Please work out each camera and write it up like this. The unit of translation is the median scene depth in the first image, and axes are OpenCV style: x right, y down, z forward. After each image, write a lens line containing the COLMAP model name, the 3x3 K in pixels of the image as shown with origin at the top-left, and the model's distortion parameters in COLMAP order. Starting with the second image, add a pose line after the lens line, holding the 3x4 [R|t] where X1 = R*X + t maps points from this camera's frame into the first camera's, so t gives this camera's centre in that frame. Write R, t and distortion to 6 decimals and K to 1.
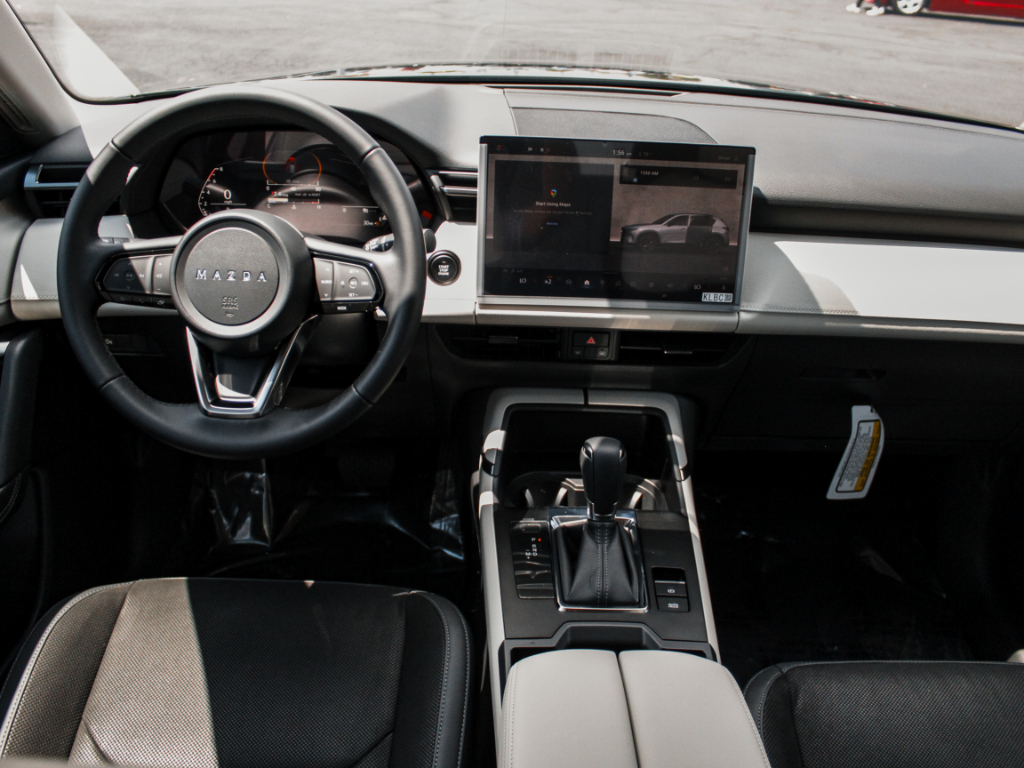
lens RADIAL K [[1012.9, 0, 512.0], [0, 1012.9, 384.0], [0, 0, 1]] dist [-0.086832, 0.006529]
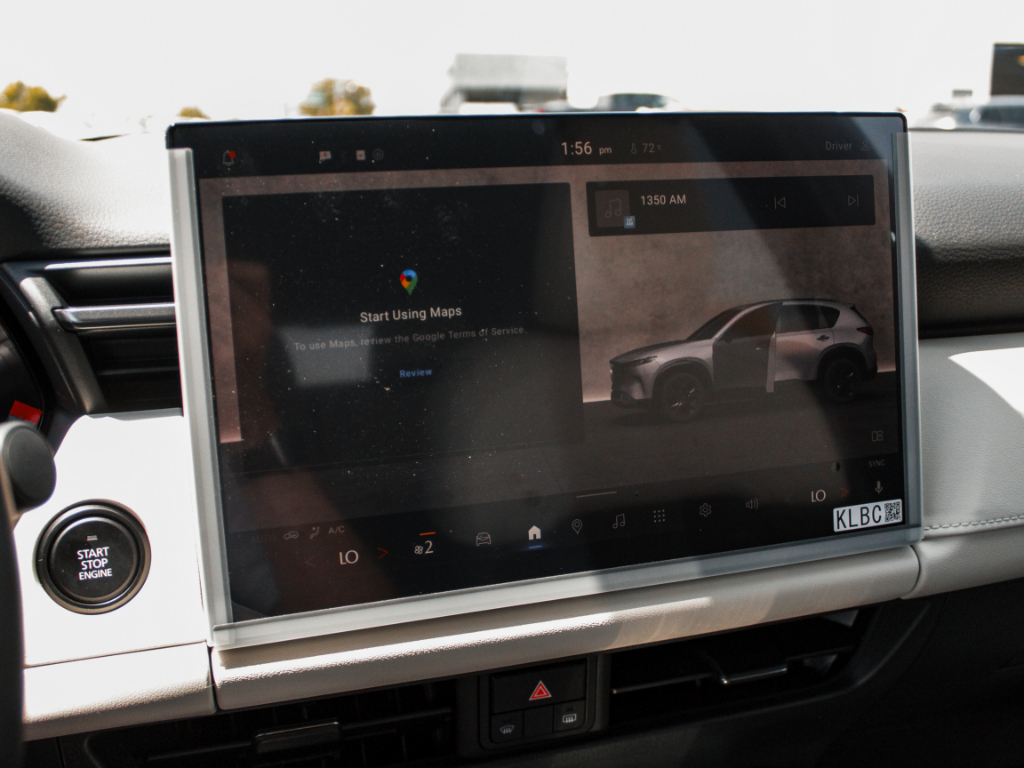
lens RADIAL K [[1192.3, 0, 512.0], [0, 1192.3, 384.0], [0, 0, 1]] dist [-0.102568, 0.011086]
pose [[0.949892, -0.121204, 0.288124, -0.042829], [0.184355, 0.961611, -0.203269, -0.068428], [-0.252426, 0.246201, 0.935770, 0.615019]]
